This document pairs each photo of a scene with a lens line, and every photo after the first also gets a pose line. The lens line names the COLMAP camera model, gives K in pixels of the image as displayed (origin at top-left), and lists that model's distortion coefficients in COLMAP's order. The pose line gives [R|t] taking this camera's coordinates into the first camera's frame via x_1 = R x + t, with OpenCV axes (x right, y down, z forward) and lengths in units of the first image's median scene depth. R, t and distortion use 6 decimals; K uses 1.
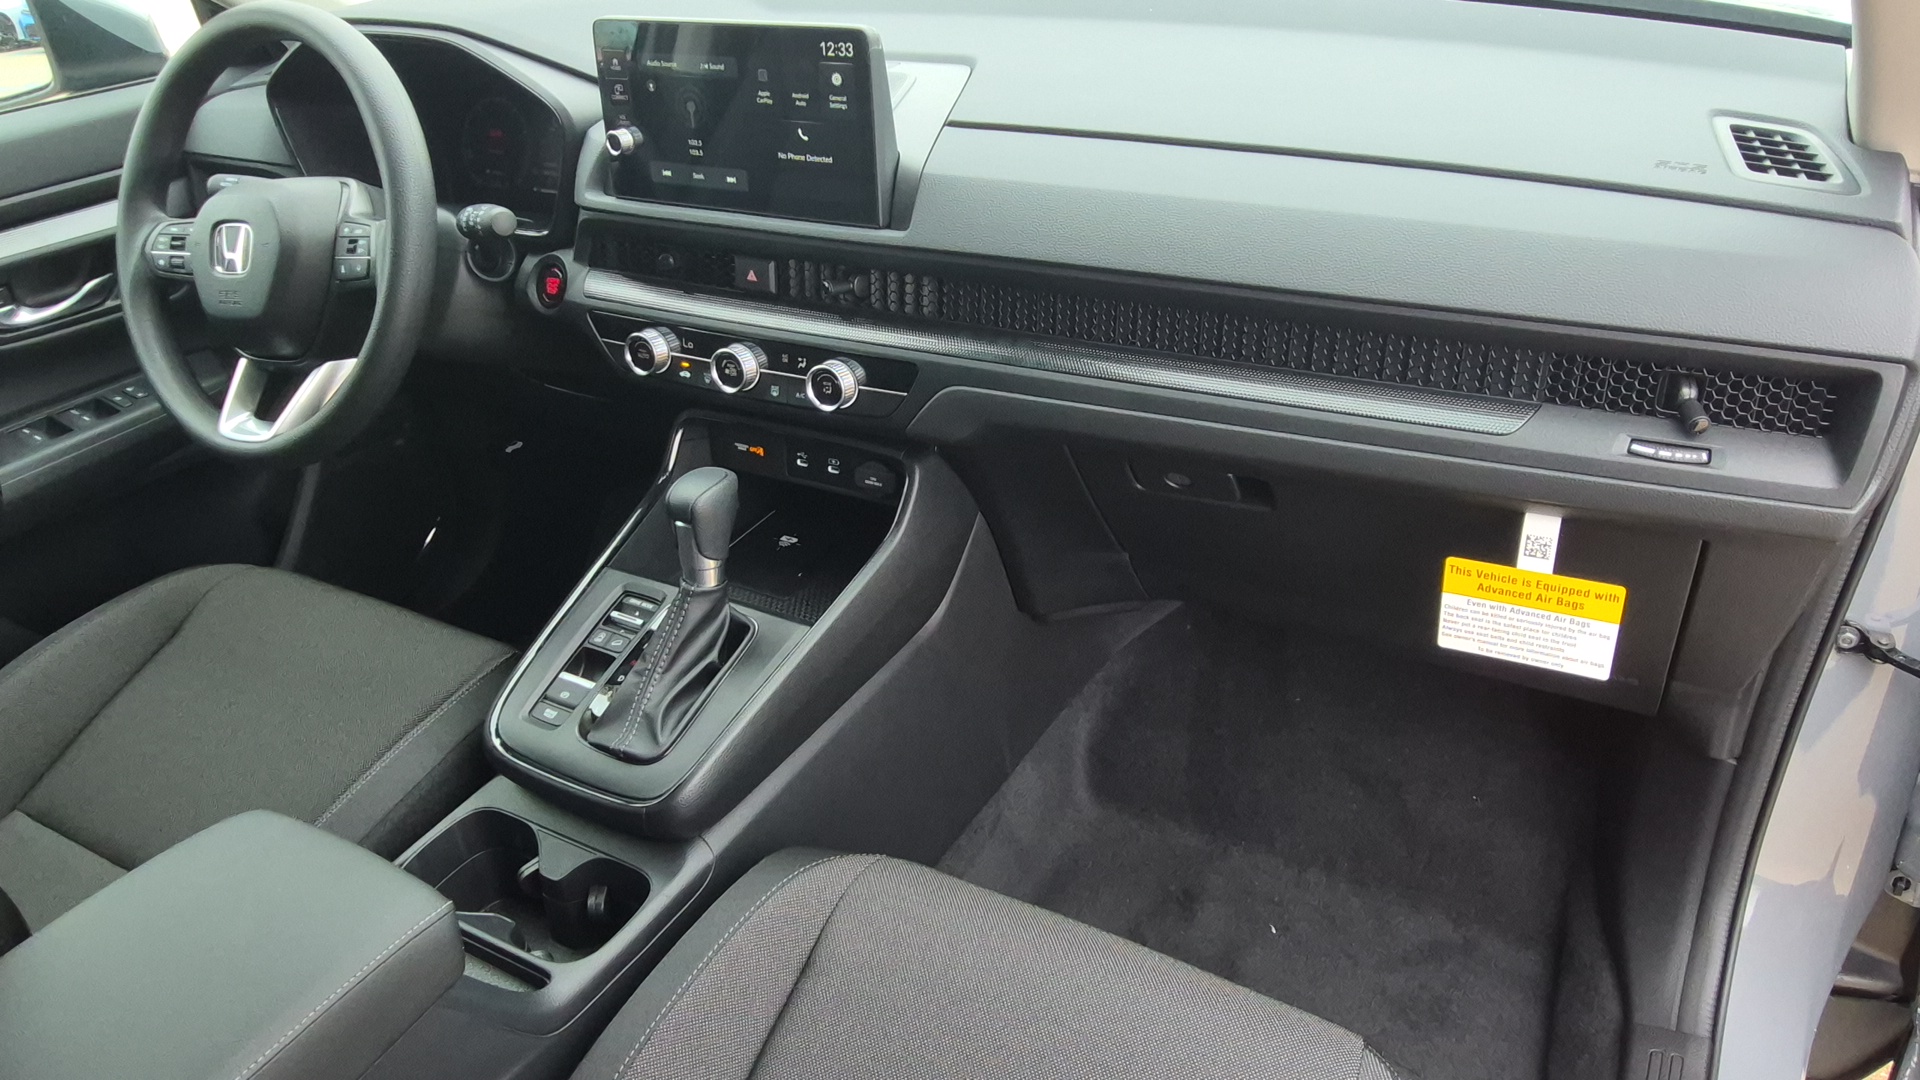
lens RADIAL K [[1307.7, 0, 960.0], [0, 1307.7, 540.0], [0, 0, 1]] dist [-0.014451, 0.001429]
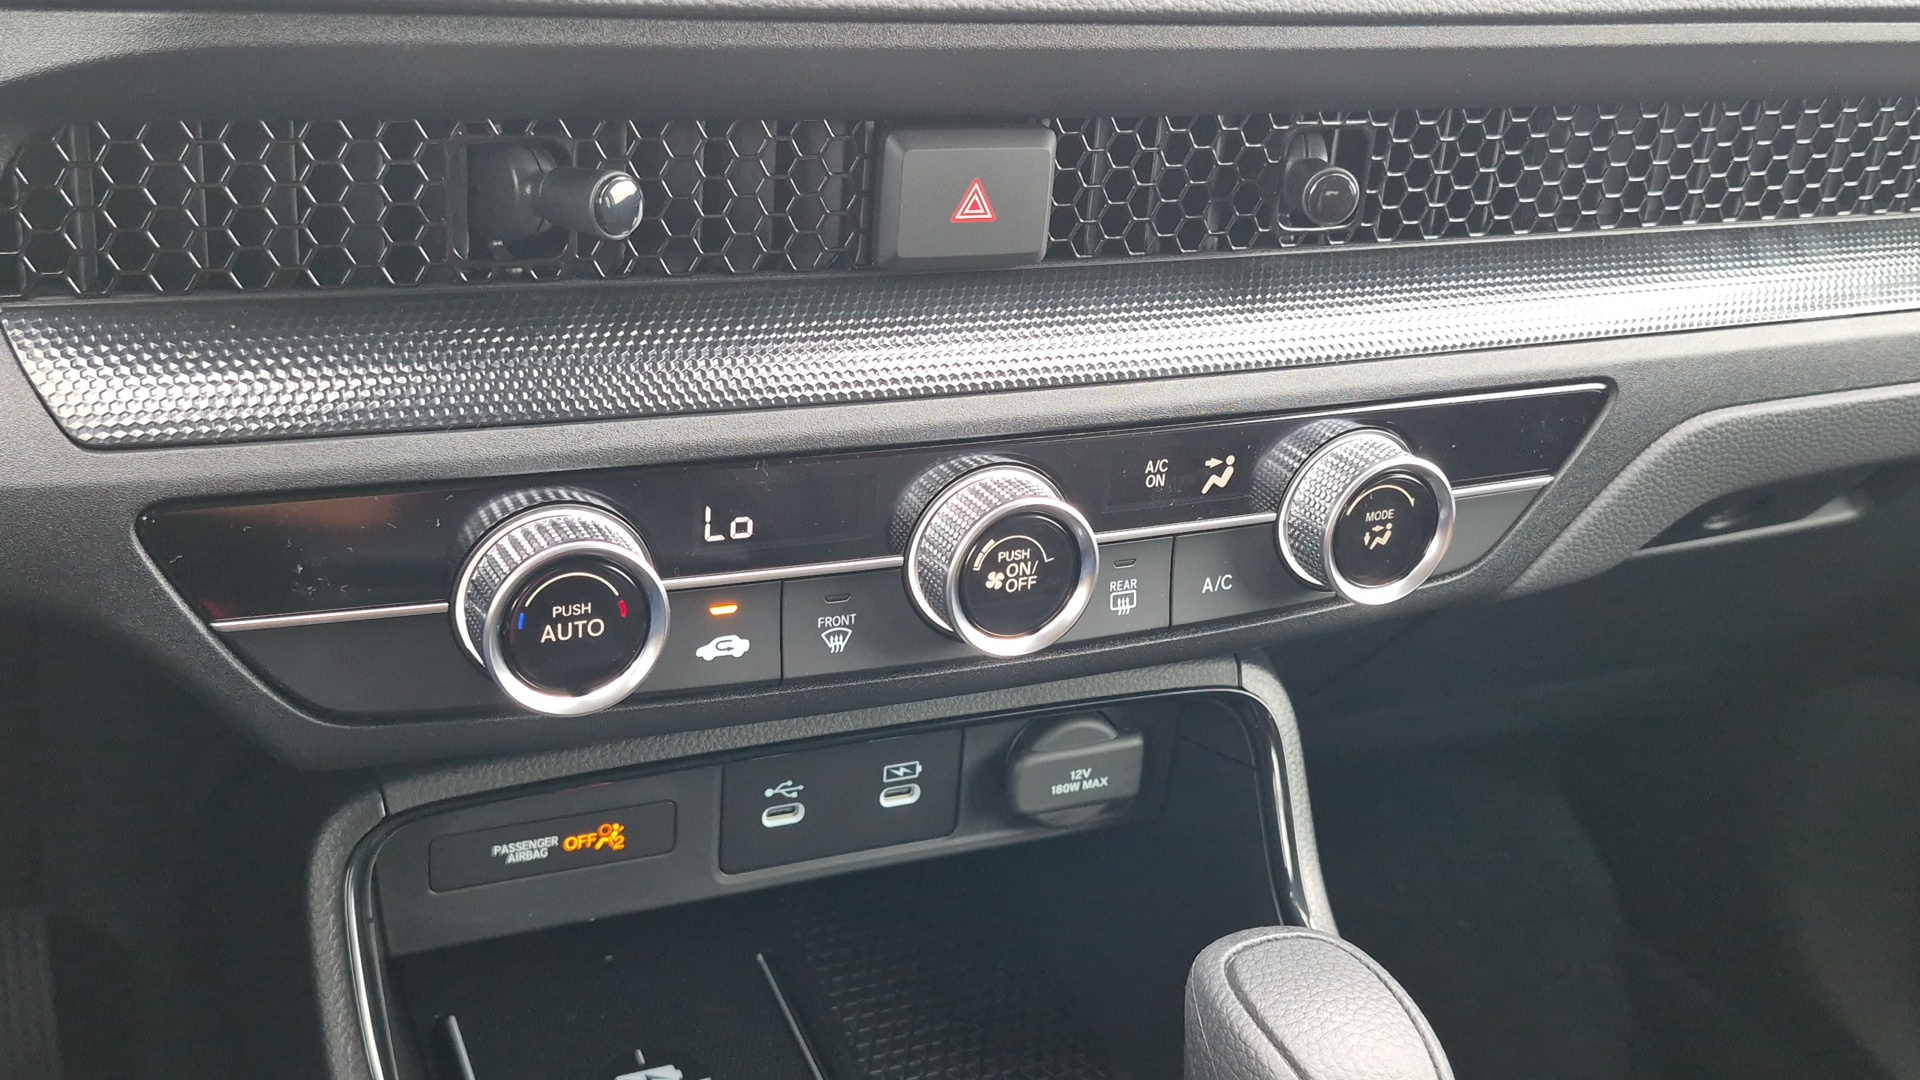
lens RADIAL K [[2136.0, 0, 960.0], [0, 2136.0, 540.0], [0, 0, 1]] dist [0.172051, -0.424353]
pose [[0.561599, -0.280196, 0.778522, -0.548515], [0.256950, 0.953455, 0.157801, -0.221006], [-0.786501, 0.111420, 0.607456, 0.803536]]
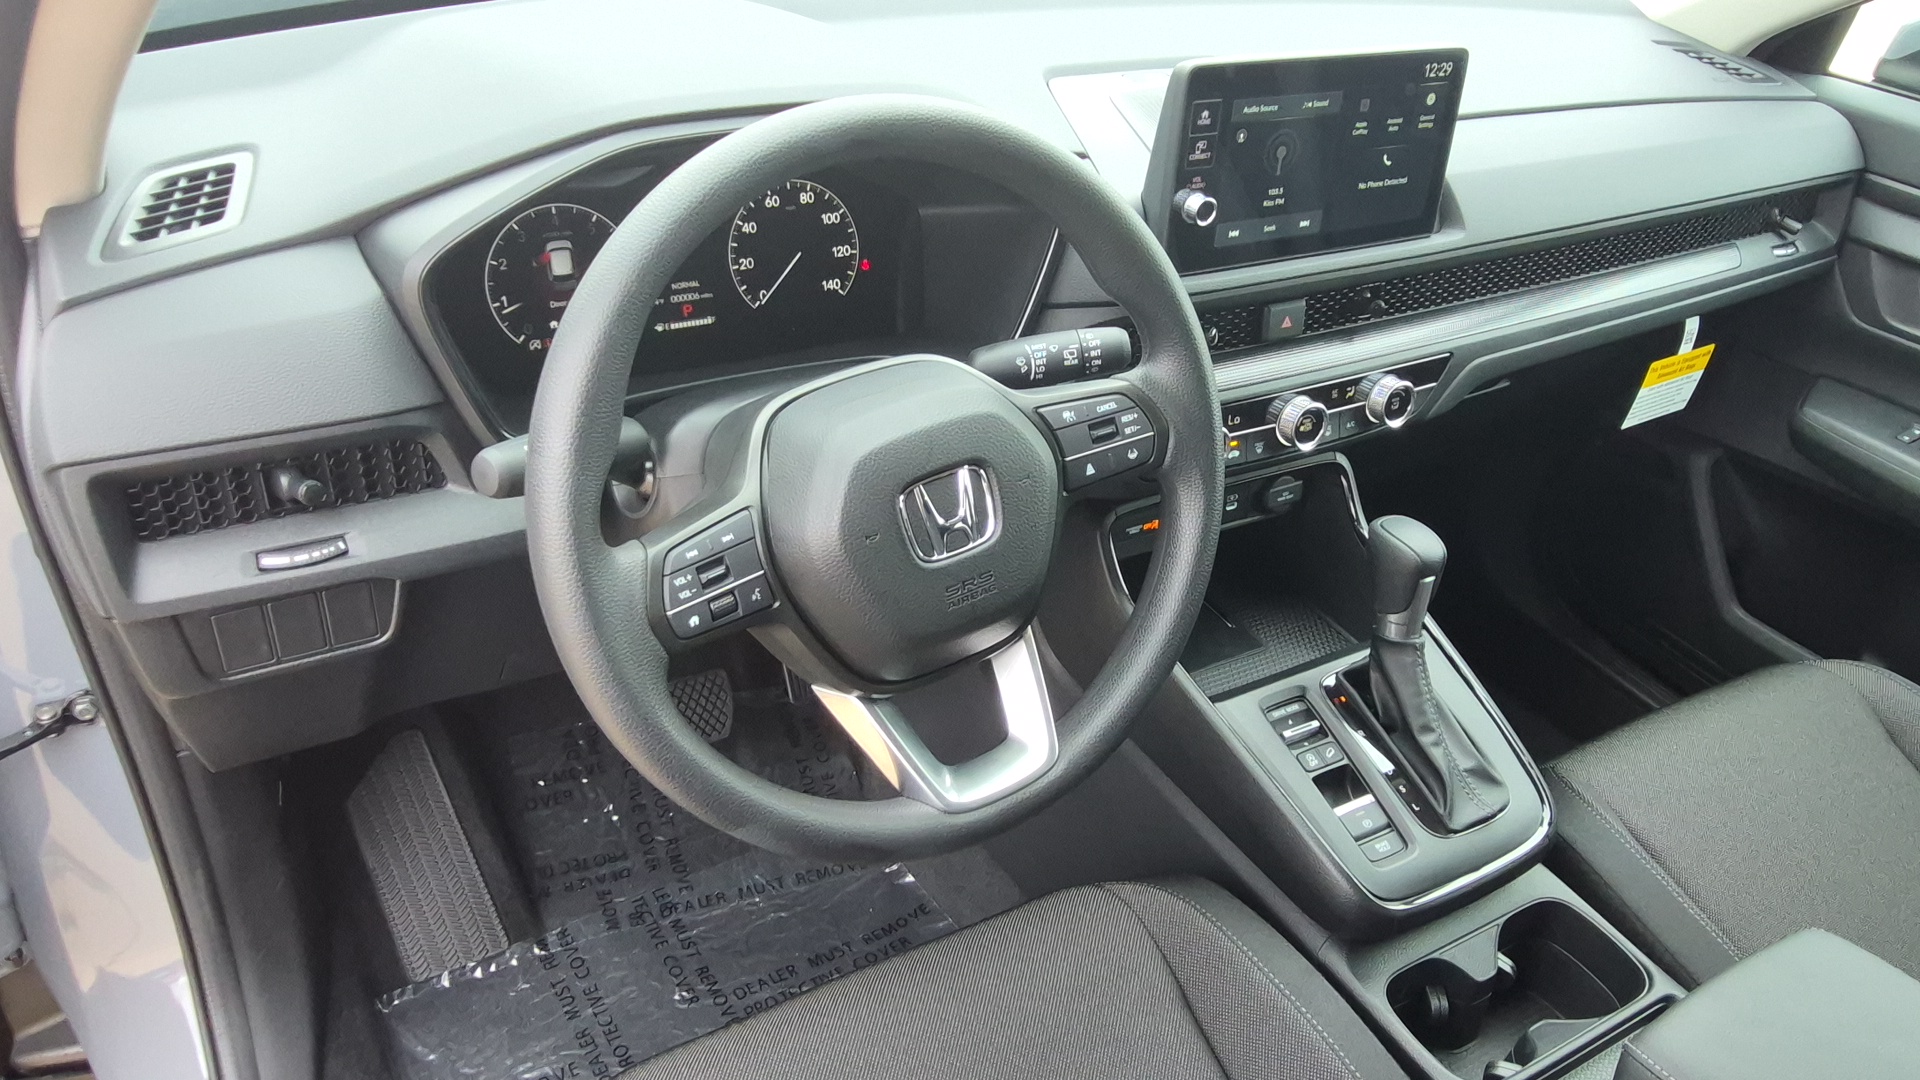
lens RADIAL K [[1392.3, 0, 960.0], [0, 1392.3, 540.0], [0, 0, 1]] dist [-0.010996, 0.002668]
pose [[0.481993, -0.387712, 0.785724, -1.175781], [0.340769, 0.909114, 0.239558, -0.402356], [-0.807192, 0.152285, 0.570307, 0.697210]]
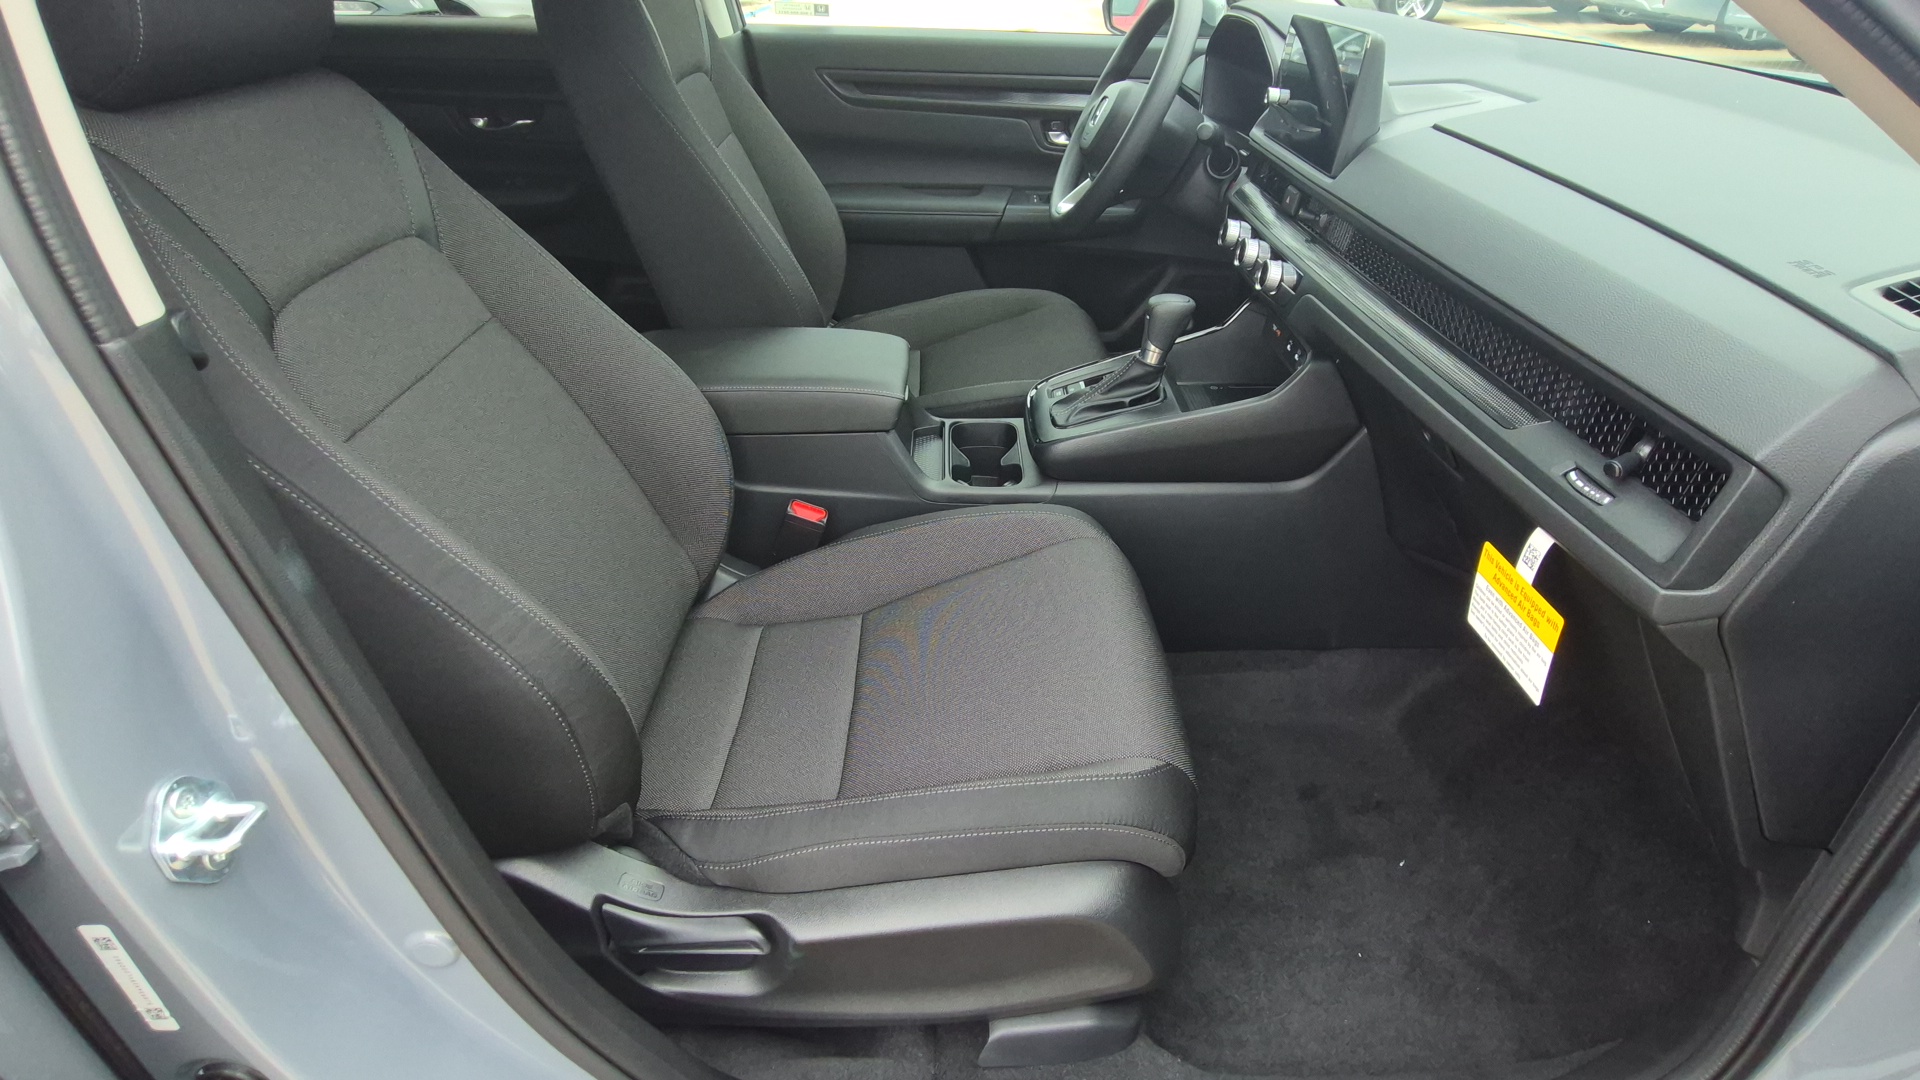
lens RADIAL K [[1013.8, 0, 960.0], [0, 1013.8, 540.0], [0, 0, 1]] dist [-0.013464, 0.000506]
pose [[0.503408, 0.509353, -0.697954, 0.701573], [-0.481308, 0.836149, 0.263055, 0.000626], [0.717581, 0.203507, 0.666079, 0.039040]]
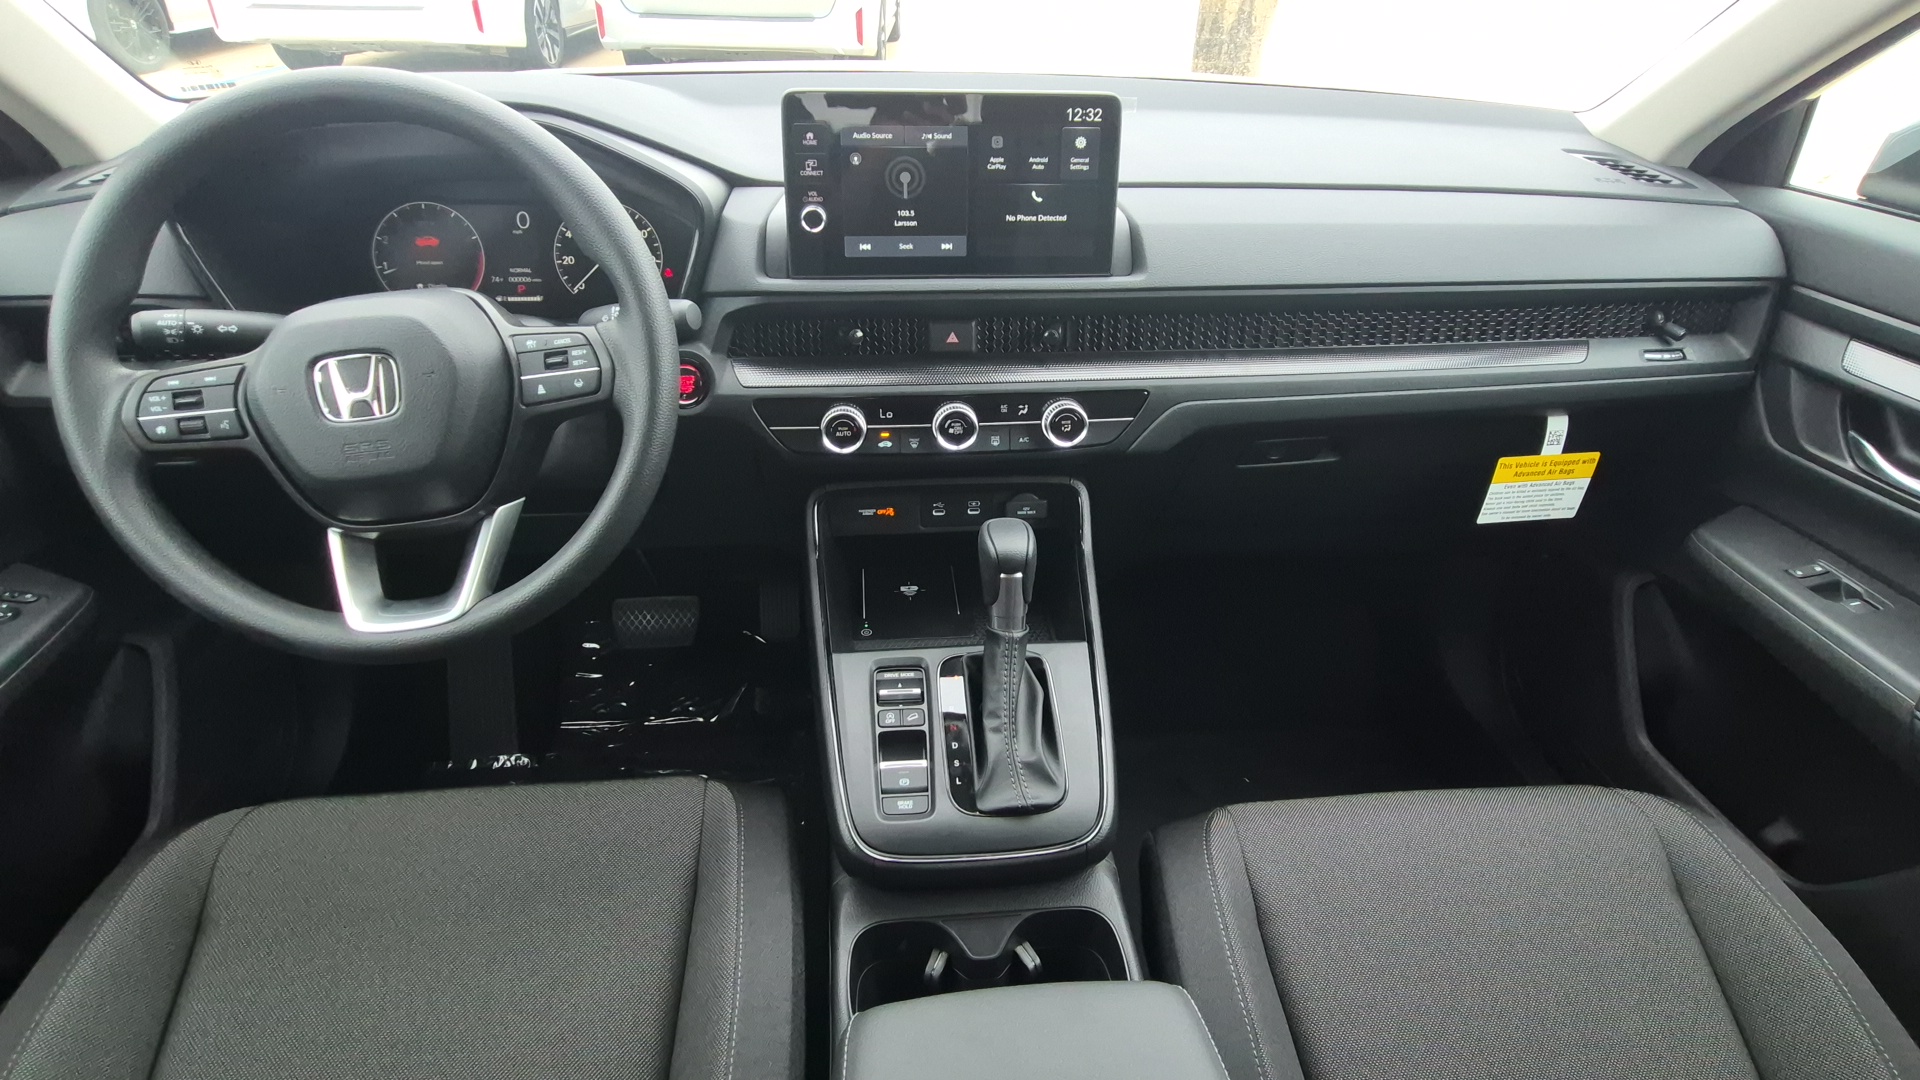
lens RADIAL K [[1013.8, 0, 960.0], [0, 1013.8, 540.0], [0, 0, 1]] dist [-0.013464, 0.000506]
pose [[0.808849, -0.227343, 0.542290, -0.679106], [0.237558, 0.969964, 0.052308, -0.091766], [-0.537893, 0.086516, 0.838562, 0.349486]]
